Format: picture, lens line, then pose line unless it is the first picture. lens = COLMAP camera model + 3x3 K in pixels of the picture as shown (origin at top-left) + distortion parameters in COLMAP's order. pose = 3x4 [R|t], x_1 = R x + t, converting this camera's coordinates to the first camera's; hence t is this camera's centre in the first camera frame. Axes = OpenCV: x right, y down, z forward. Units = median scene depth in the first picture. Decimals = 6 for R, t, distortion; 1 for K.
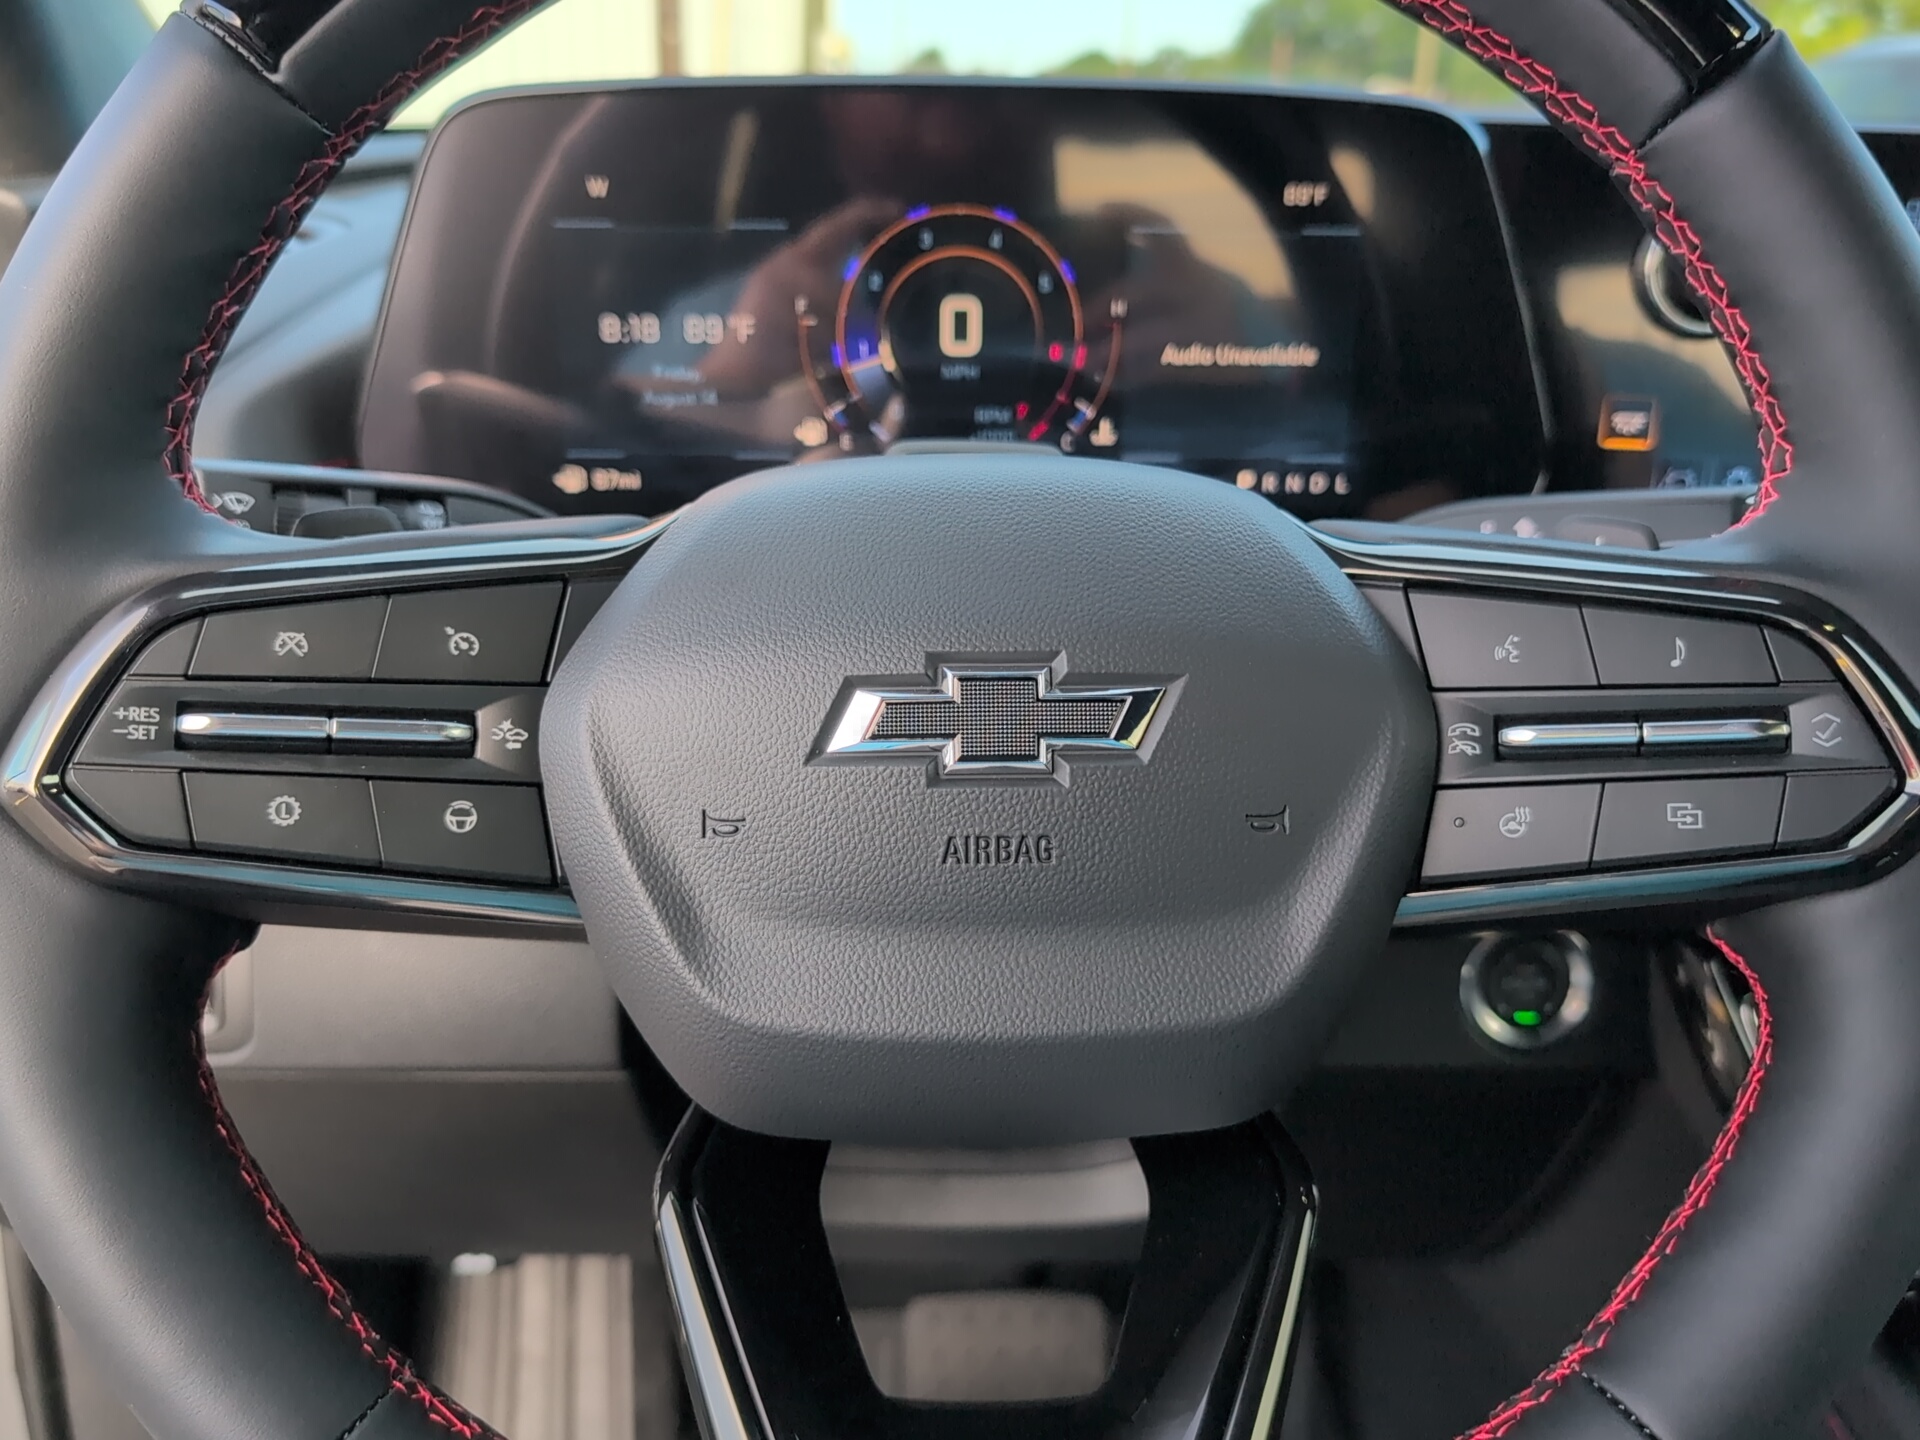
lens RADIAL K [[1695.7, 0, 960.0], [0, 1695.7, 720.0], [0, 0, 1]] dist [0.016588, -0.141607]
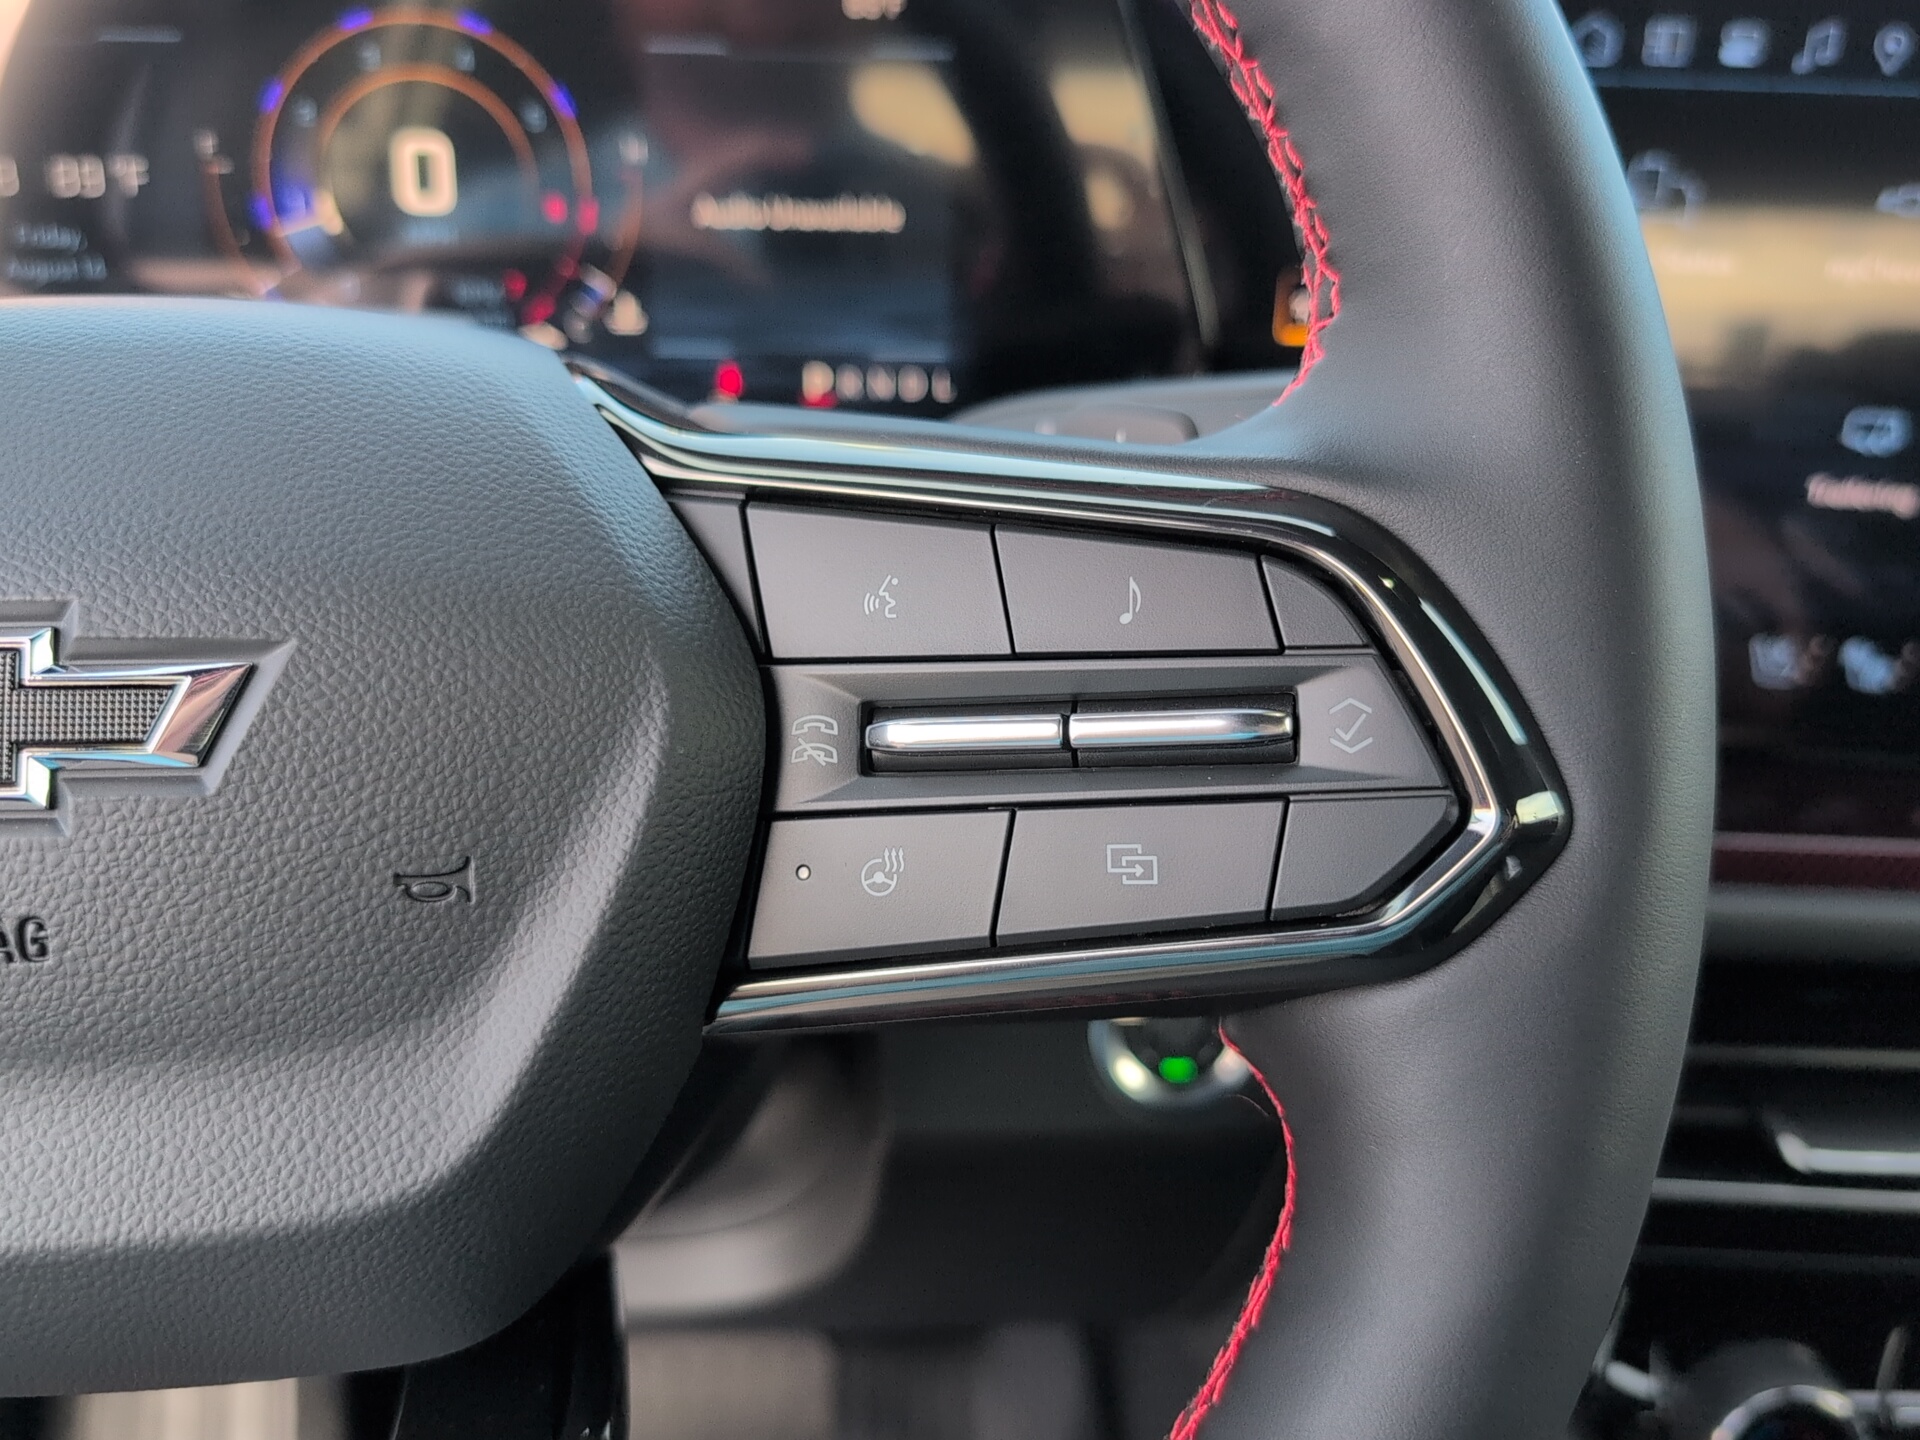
lens RADIAL K [[1695.7, 0, 960.0], [0, 1695.7, 720.0], [0, 0, 1]] dist [0.016588, -0.141607]
pose [[0.998310, -0.007526, 0.057629, 0.330797], [0.005842, 0.999552, 0.029338, -0.015062], [-0.057824, -0.028951, 0.997907, 0.384809]]
